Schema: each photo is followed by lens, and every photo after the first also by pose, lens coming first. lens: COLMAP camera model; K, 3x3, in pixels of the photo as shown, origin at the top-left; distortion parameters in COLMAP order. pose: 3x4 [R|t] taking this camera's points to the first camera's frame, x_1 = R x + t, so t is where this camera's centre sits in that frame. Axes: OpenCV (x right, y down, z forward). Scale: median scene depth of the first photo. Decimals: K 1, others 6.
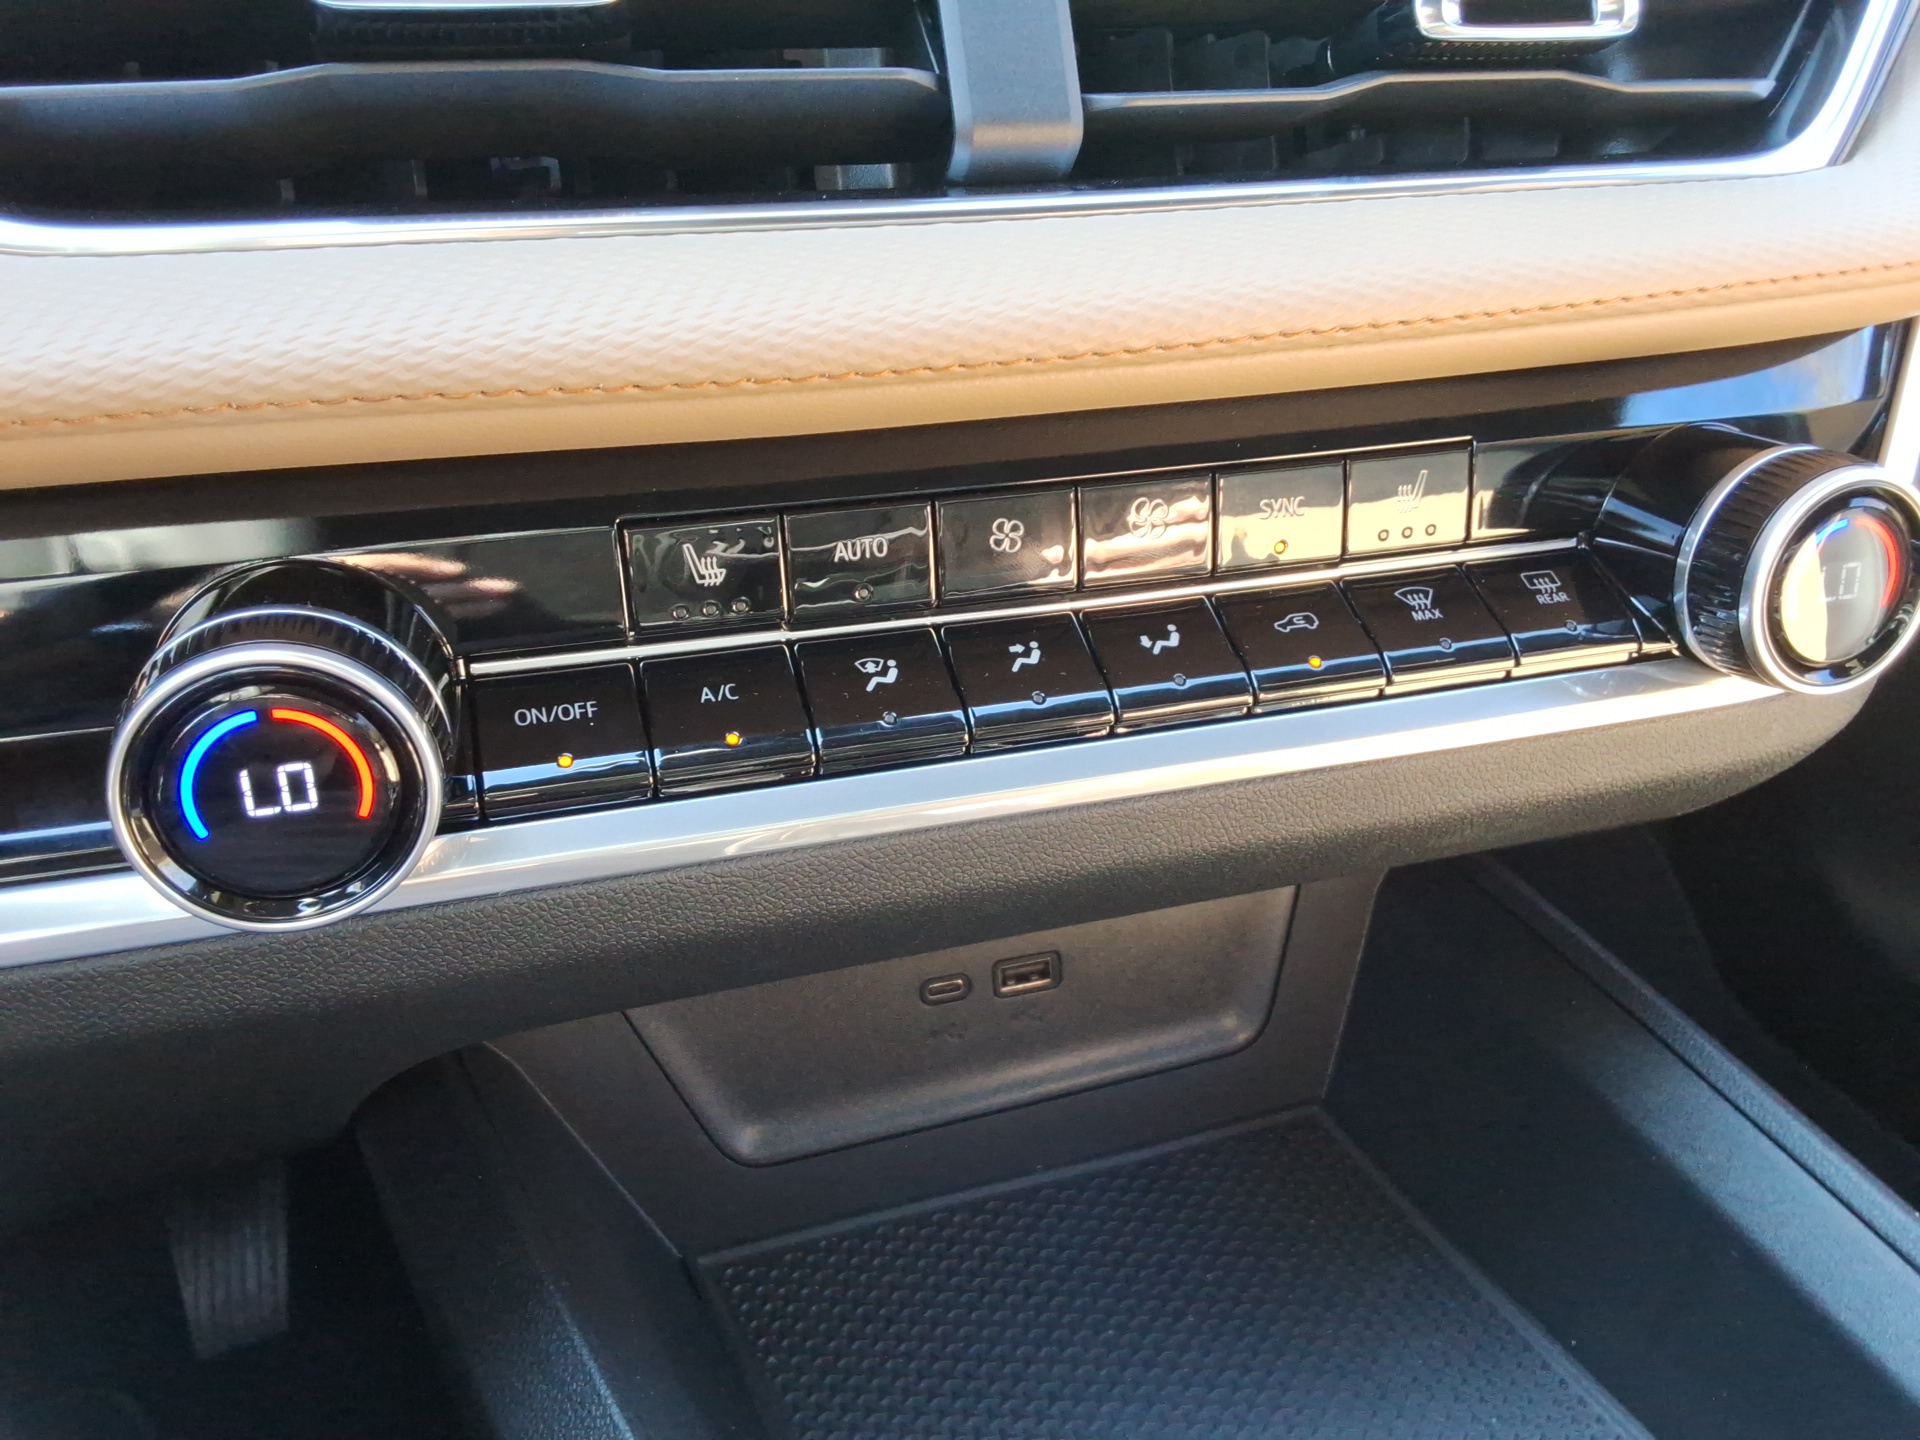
lens RADIAL K [[1552.8, 0, 983.7], [0, 1552.8, 700.5], [0, 0, 1]] dist [0.083544, -0.134883]
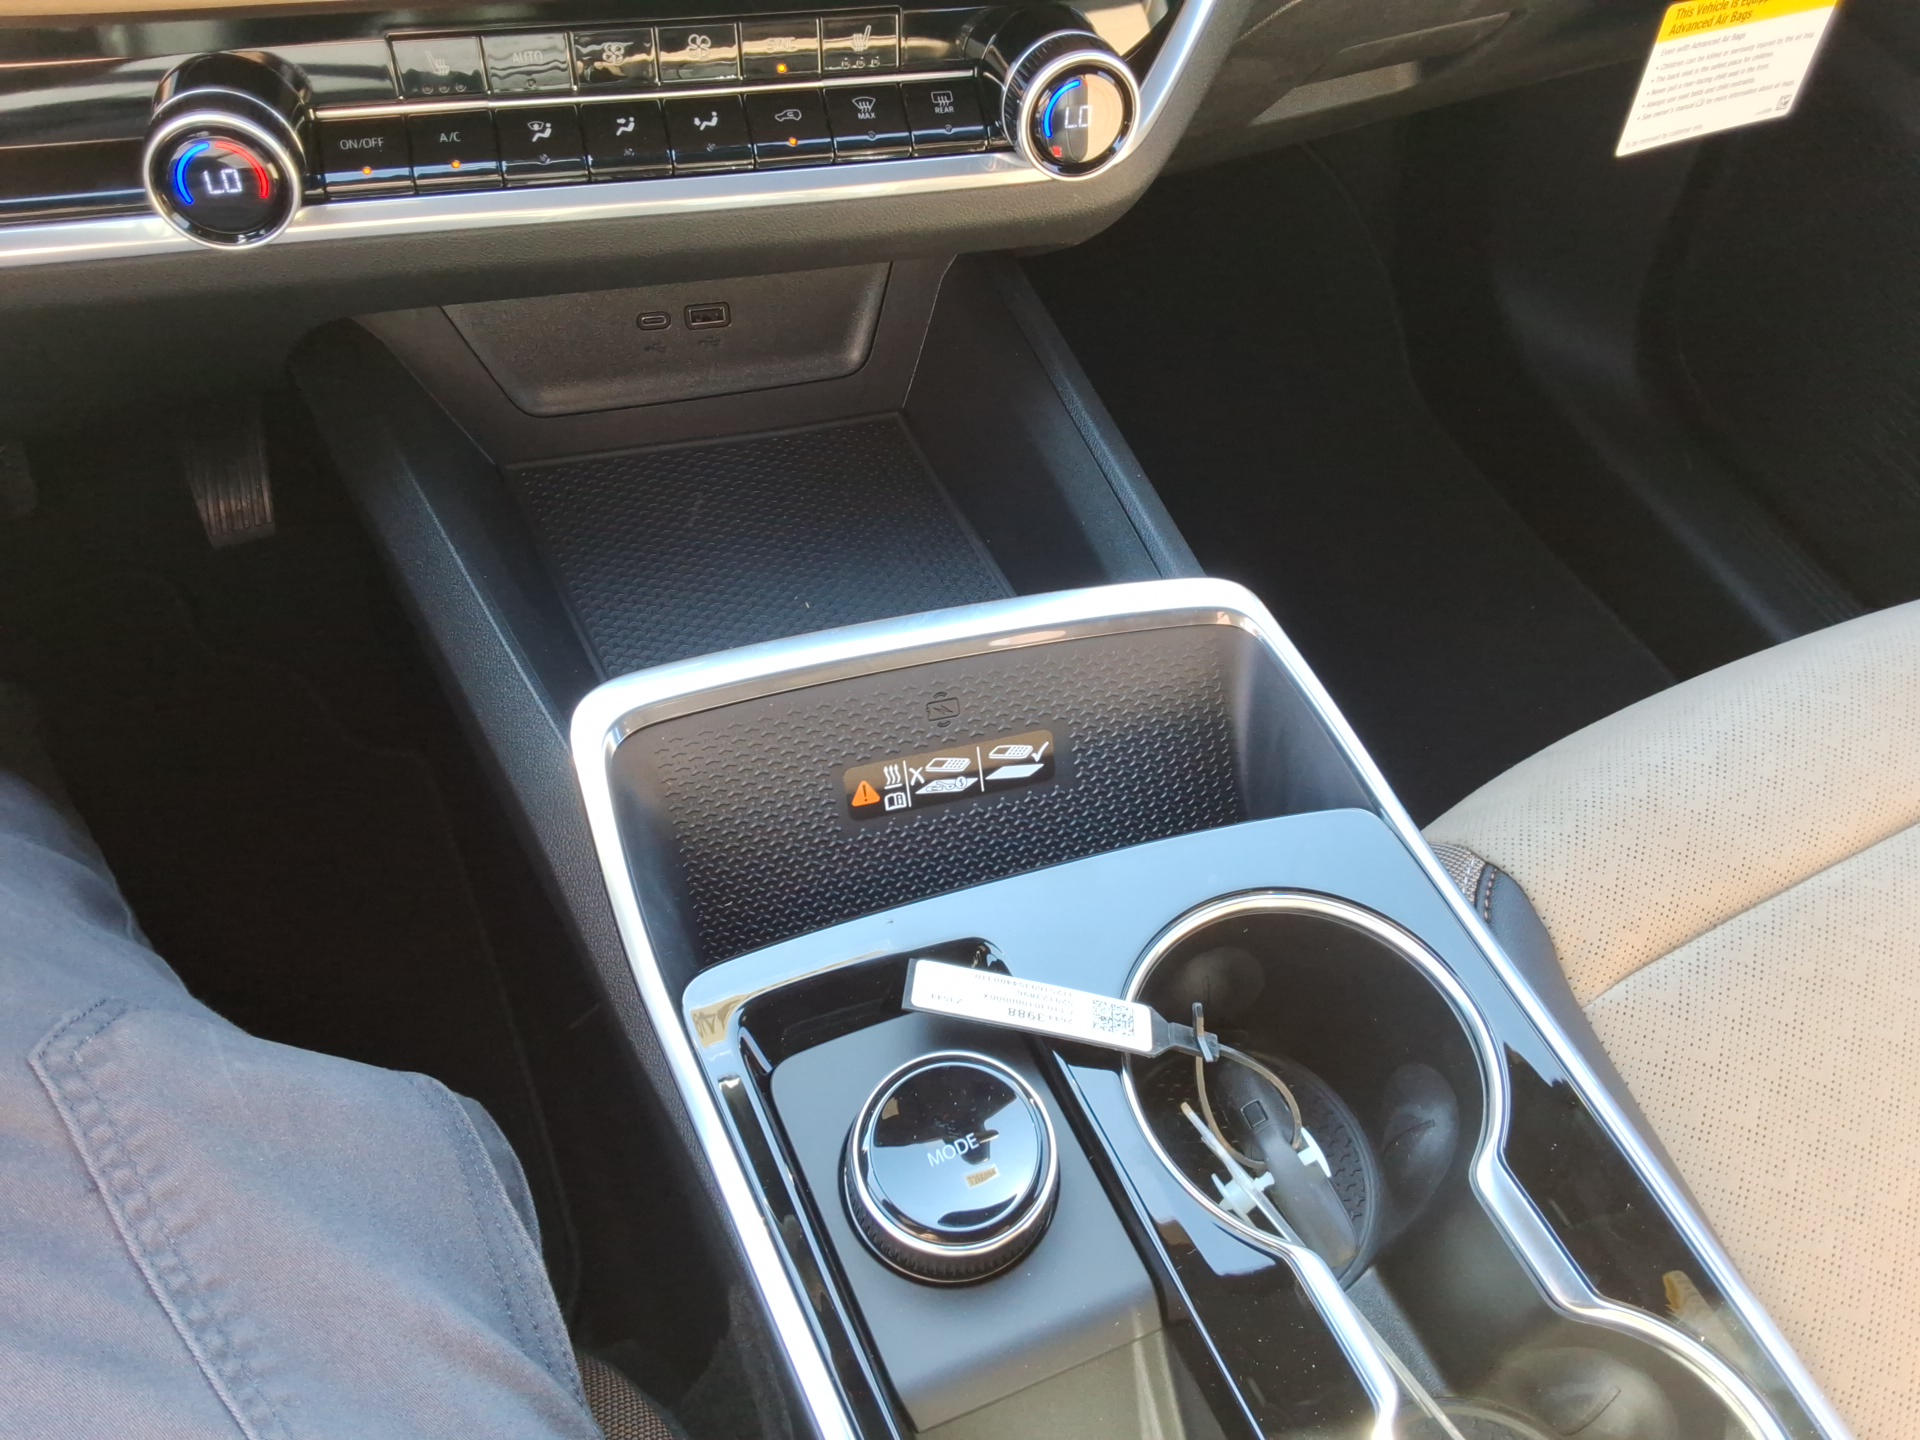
lens RADIAL K [[1552.8, 0, 981.7], [0, 1552.8, 705.4], [0, 0, 1]] dist [0.083544, -0.134883]
pose [[0.997349, 0.068296, 0.025110, 0.493451], [-0.072684, 0.918717, 0.388169, -0.166052], [0.003441, -0.388965, 0.921246, -1.065609]]
